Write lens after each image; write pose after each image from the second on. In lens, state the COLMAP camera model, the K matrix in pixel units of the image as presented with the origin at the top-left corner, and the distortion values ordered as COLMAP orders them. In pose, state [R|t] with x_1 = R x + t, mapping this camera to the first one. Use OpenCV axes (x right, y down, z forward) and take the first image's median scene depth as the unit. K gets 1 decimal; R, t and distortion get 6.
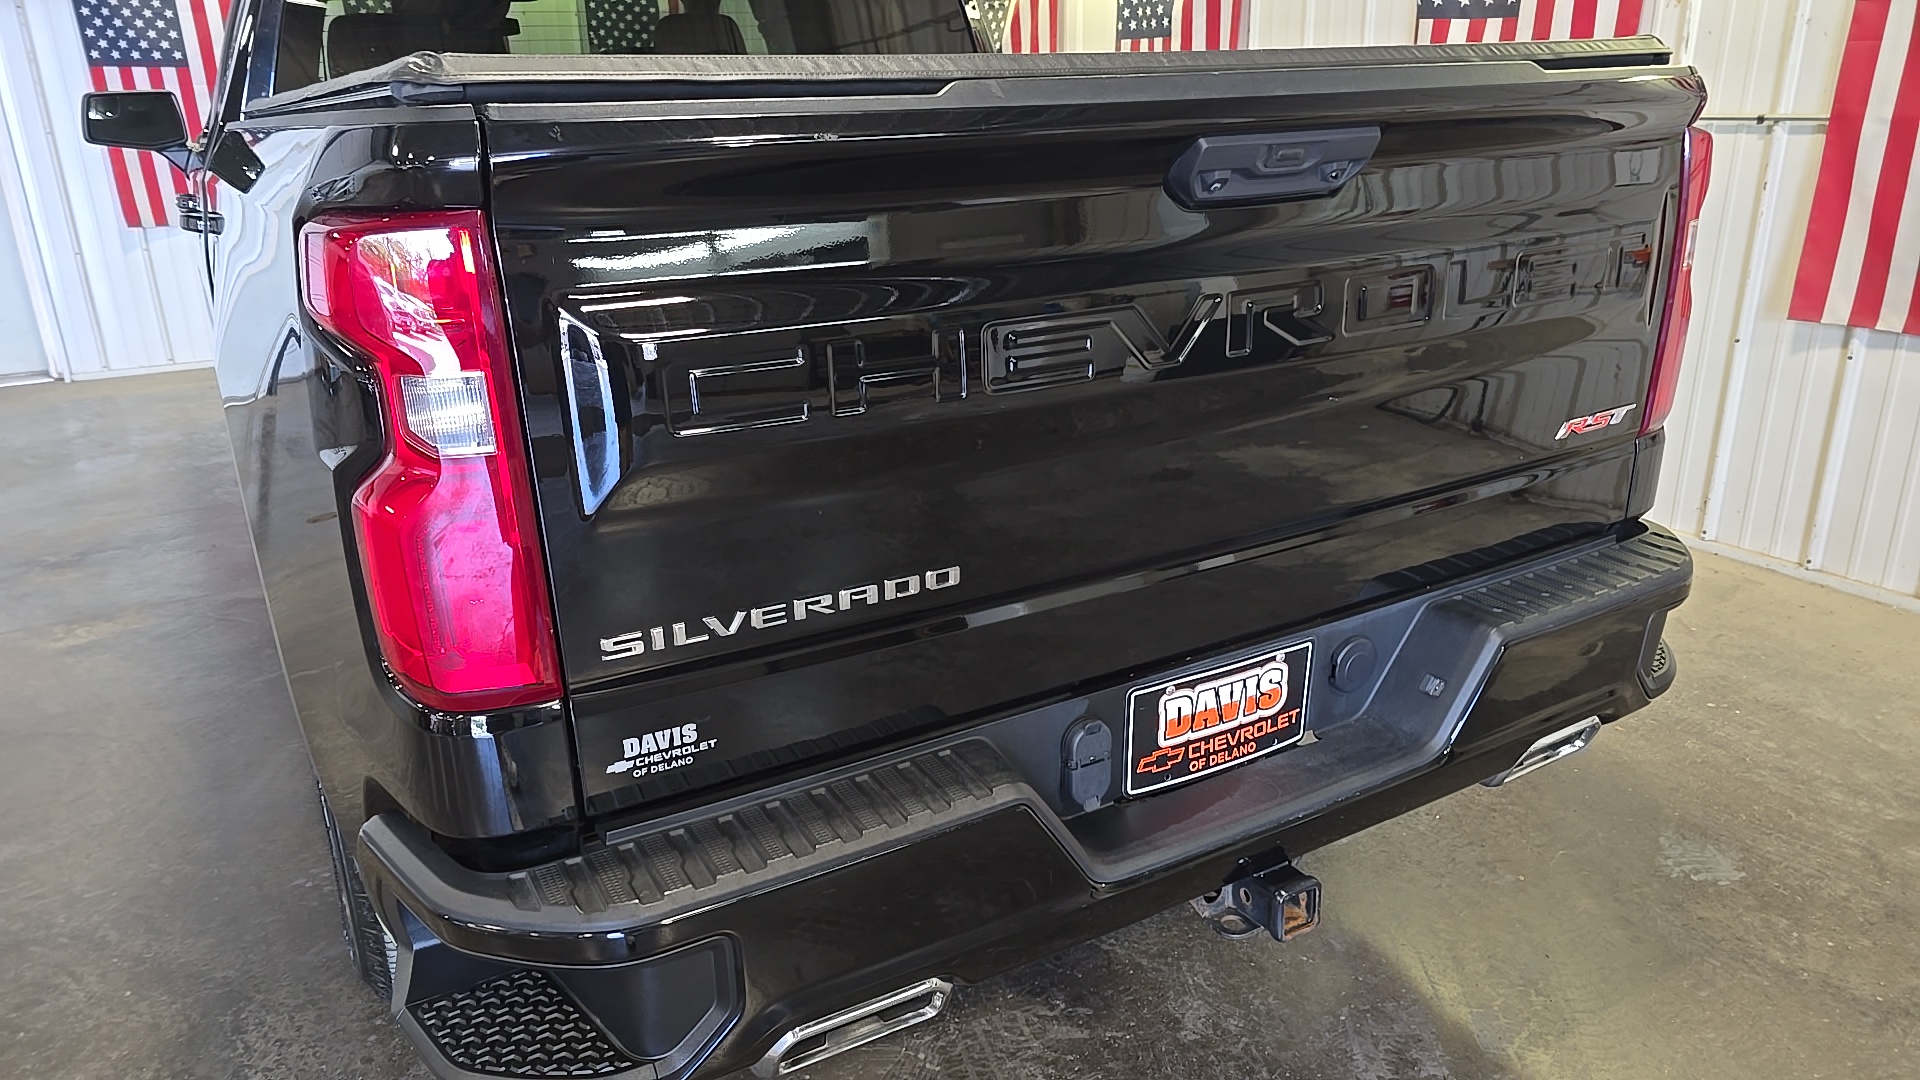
lens RADIAL K [[1285.7, 0, 958.7], [0, 1285.7, 545.7], [0, 0, 1]] dist [0.051849, -0.043108]
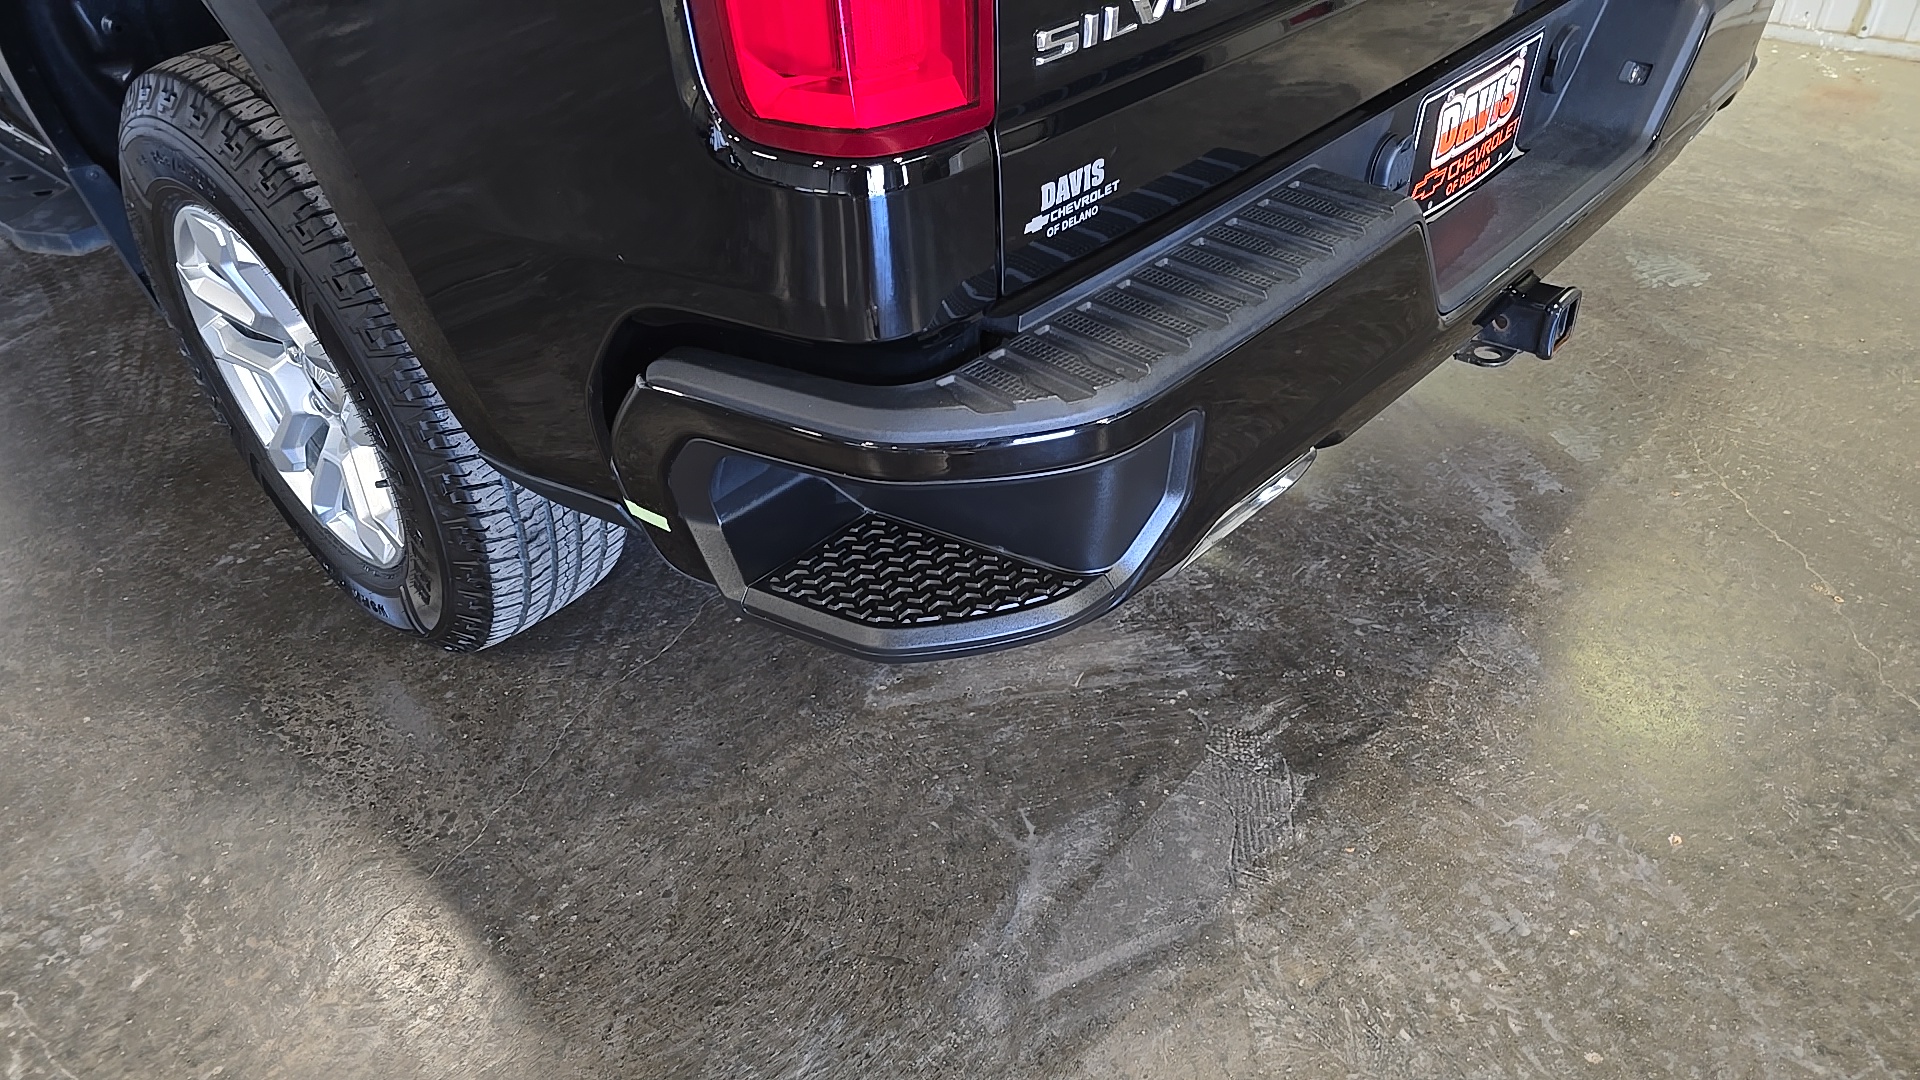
lens RADIAL K [[1285.7, 0, 959.6], [0, 1285.7, 539.3], [0, 0, 1]] dist [0.051849, -0.043108]
pose [[0.952752, -0.198680, 0.229761, -0.189644], [0.122938, 0.943917, 0.306442, 0.039380], [-0.277759, -0.263717, 0.923744, 0.093919]]
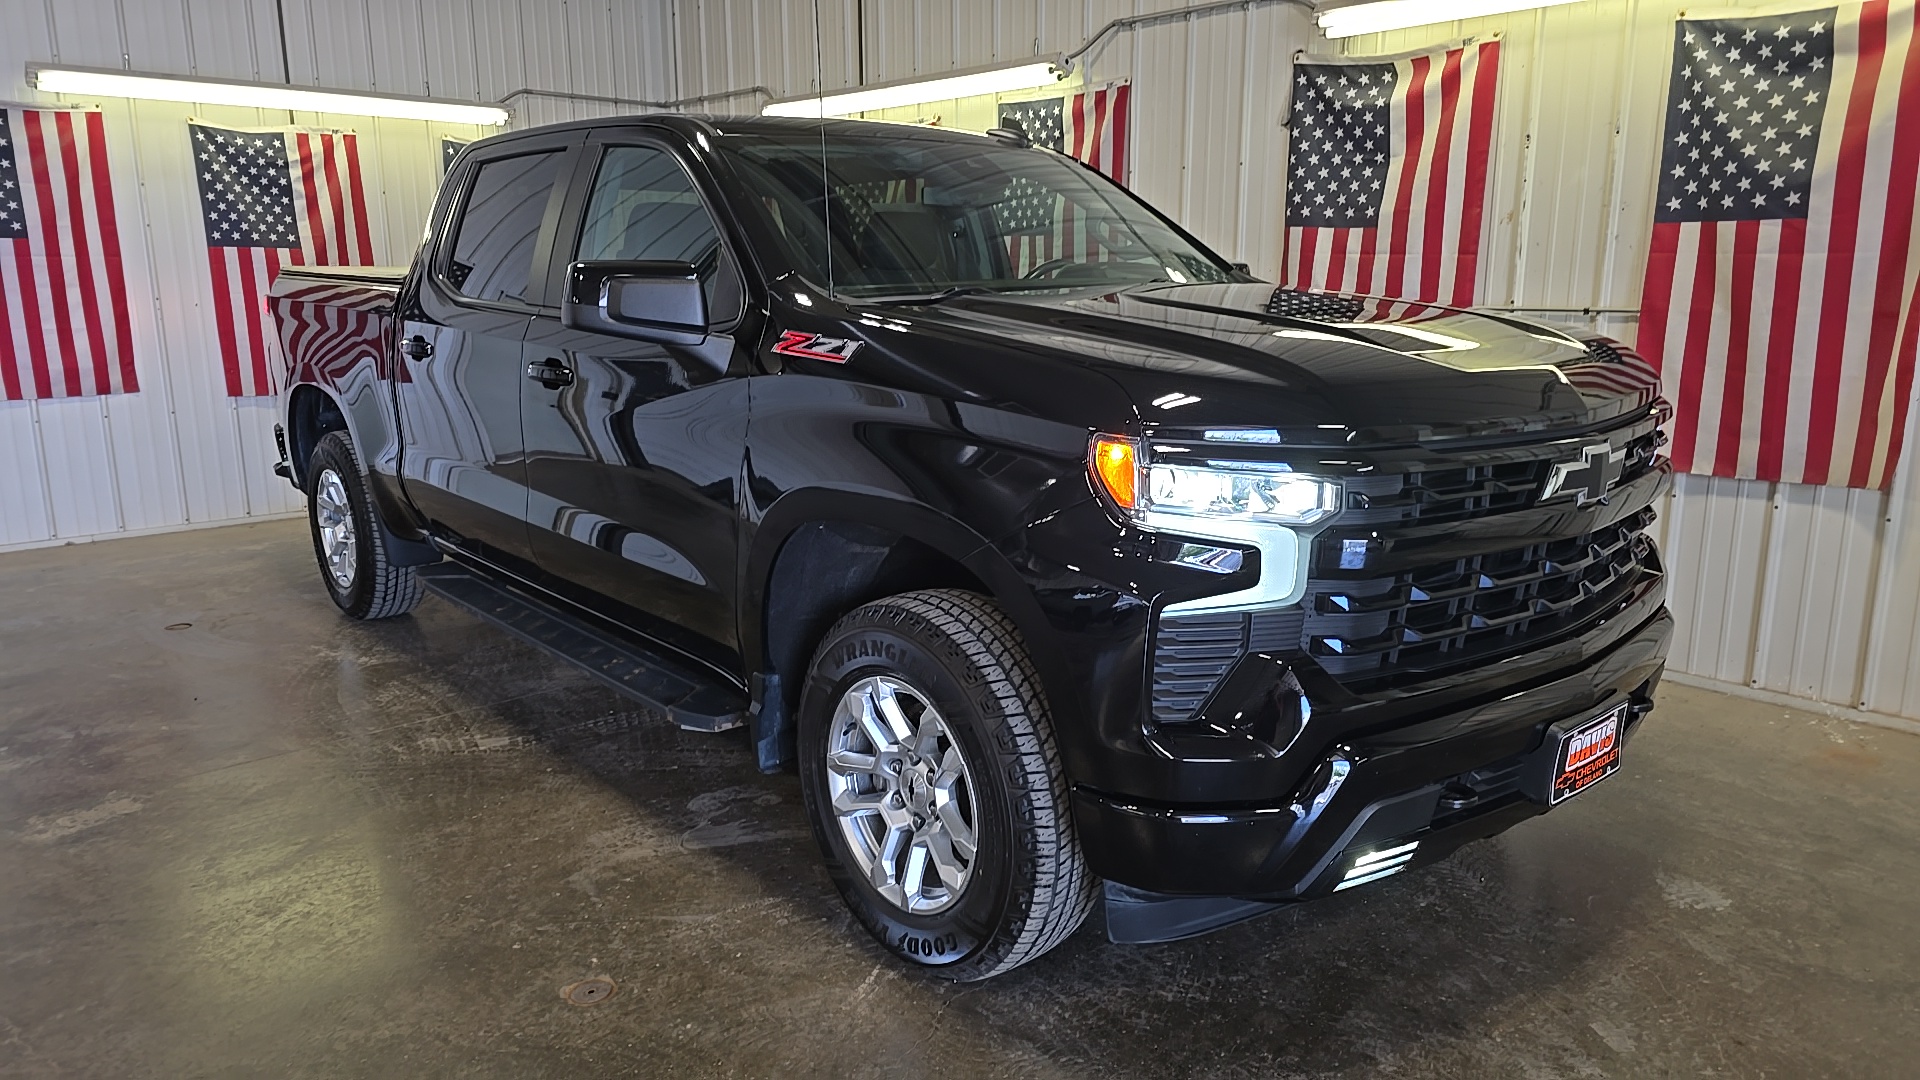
lens RADIAL K [[1285.7, 0, 961.9], [0, 1285.7, 539.4], [0, 0, 1]] dist [0.051849, -0.043108]
pose [[0.978031, -0.026037, 0.206826, -0.256300], [0.053430, 0.990336, -0.127983, 0.021889], [-0.201495, 0.136222, 0.969971, -0.073013]]
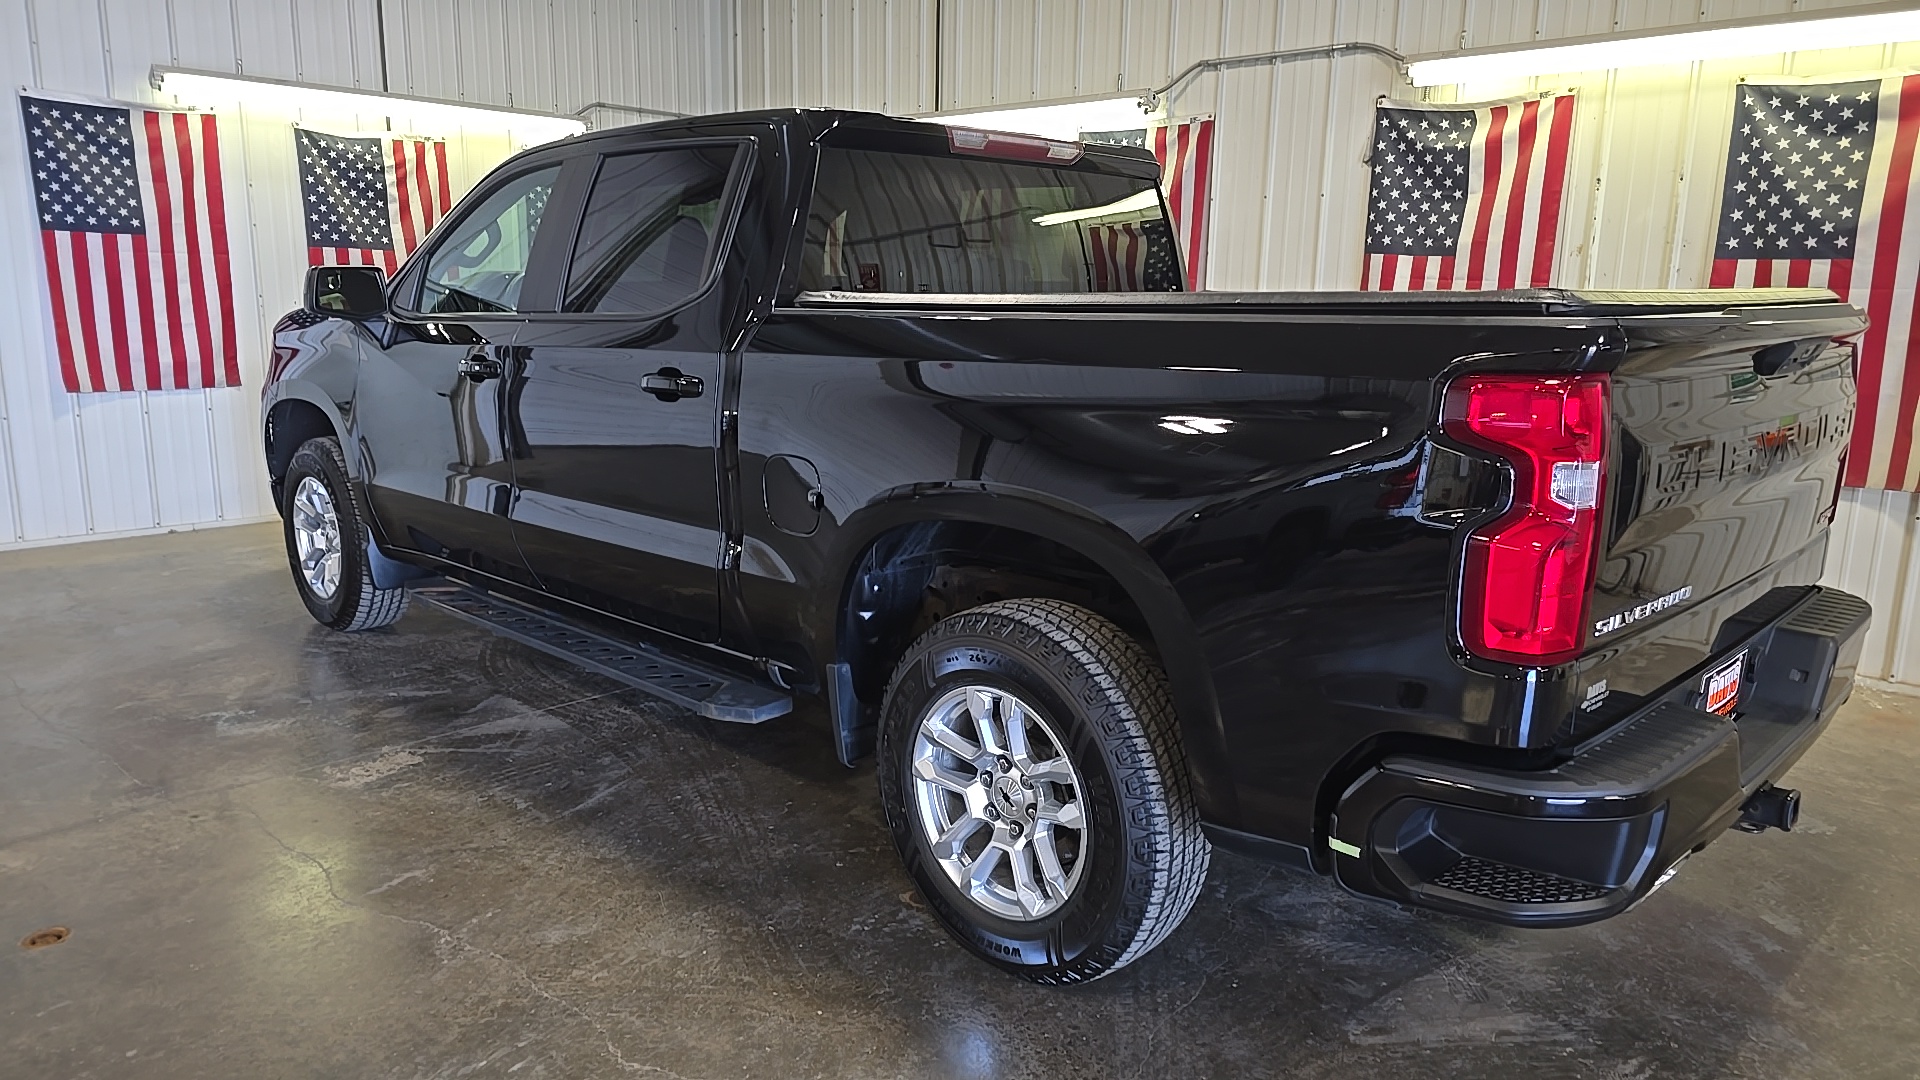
lens RADIAL K [[1285.7, 0, 962.0], [0, 1285.7, 541.2], [0, 0, 1]] dist [0.051849, -0.043108]
pose [[0.963105, -0.015193, 0.268695, -0.536290], [0.052500, 0.989830, -0.132214, 0.051794], [-0.263954, 0.141443, 0.954108, -0.145939]]
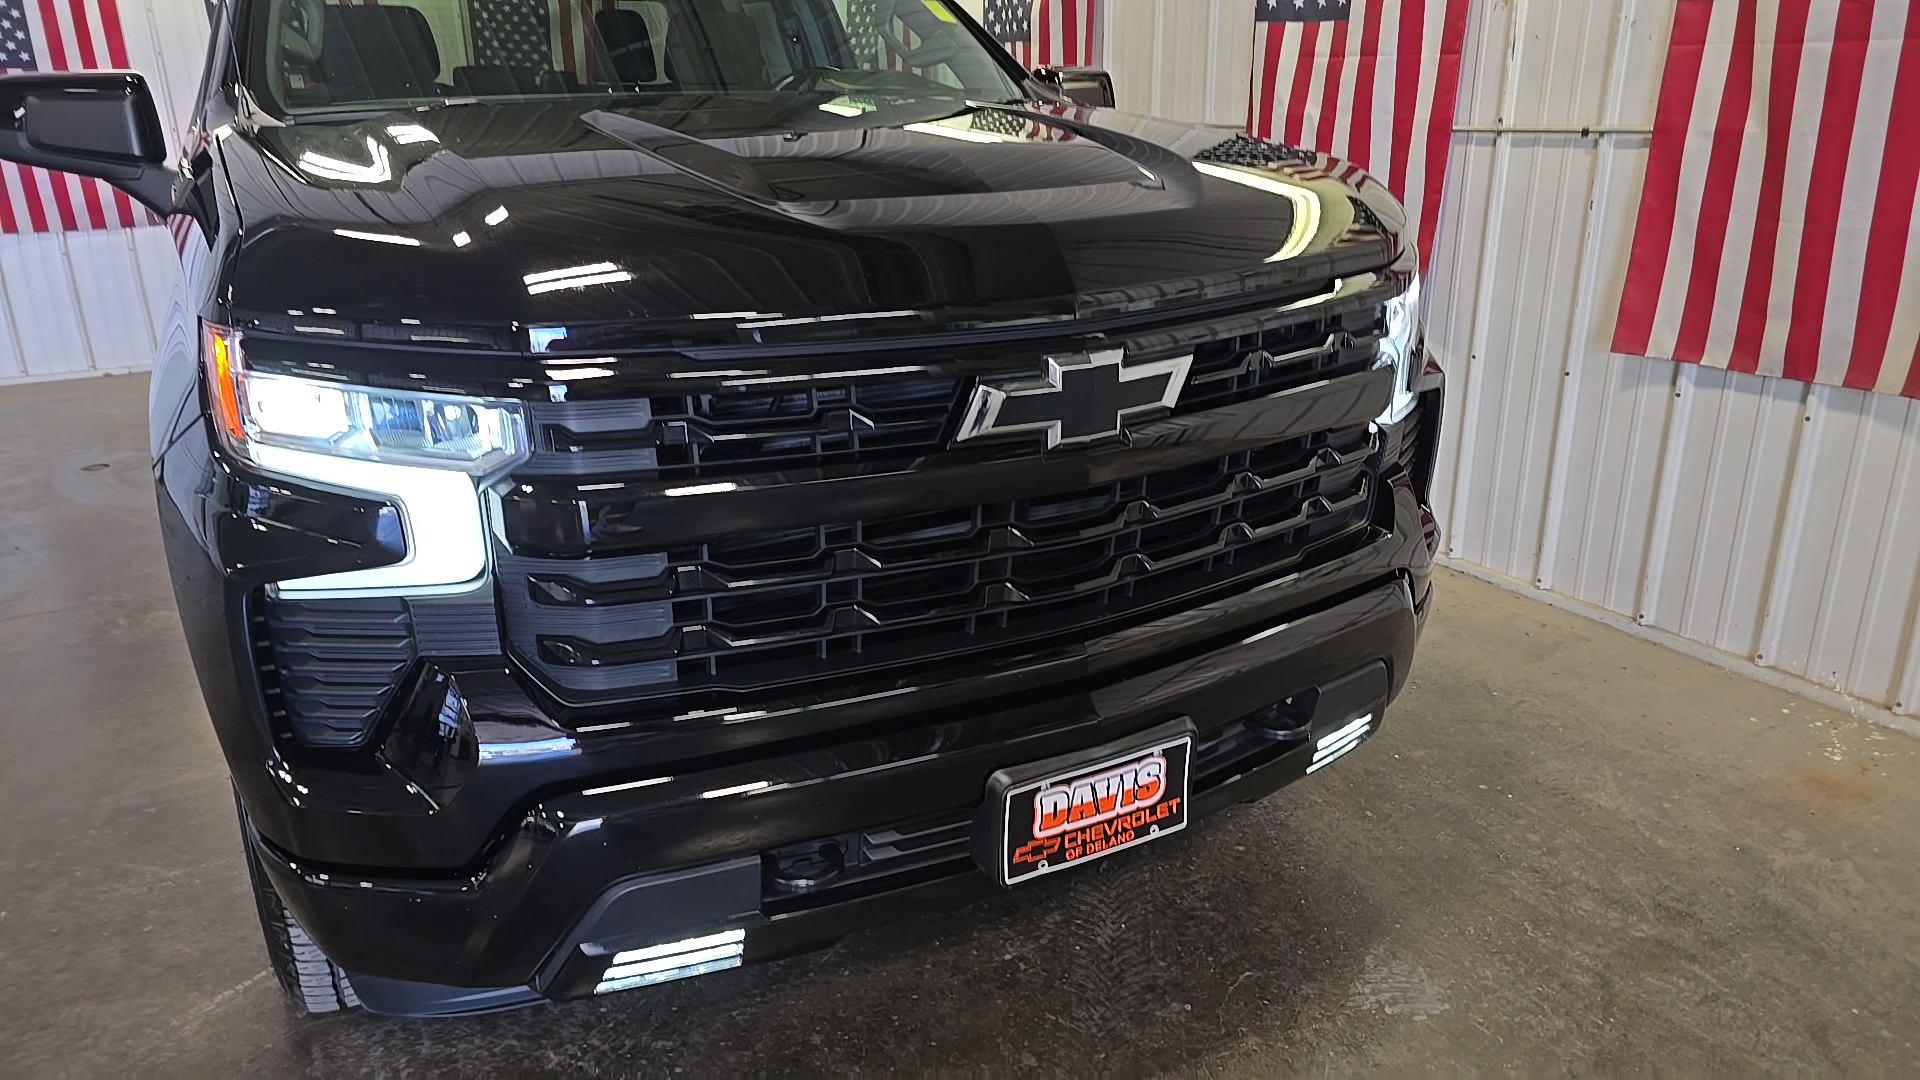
lens RADIAL K [[1285.7, 0, 959.4], [0, 1285.7, 537.1], [0, 0, 1]] dist [0.051849, -0.043108]
pose [[0.999902, 0.007275, -0.011951, 0.203792], [-0.007383, 0.999932, -0.009001, -0.034632], [0.011884, 0.009089, 0.999888, 0.093767]]
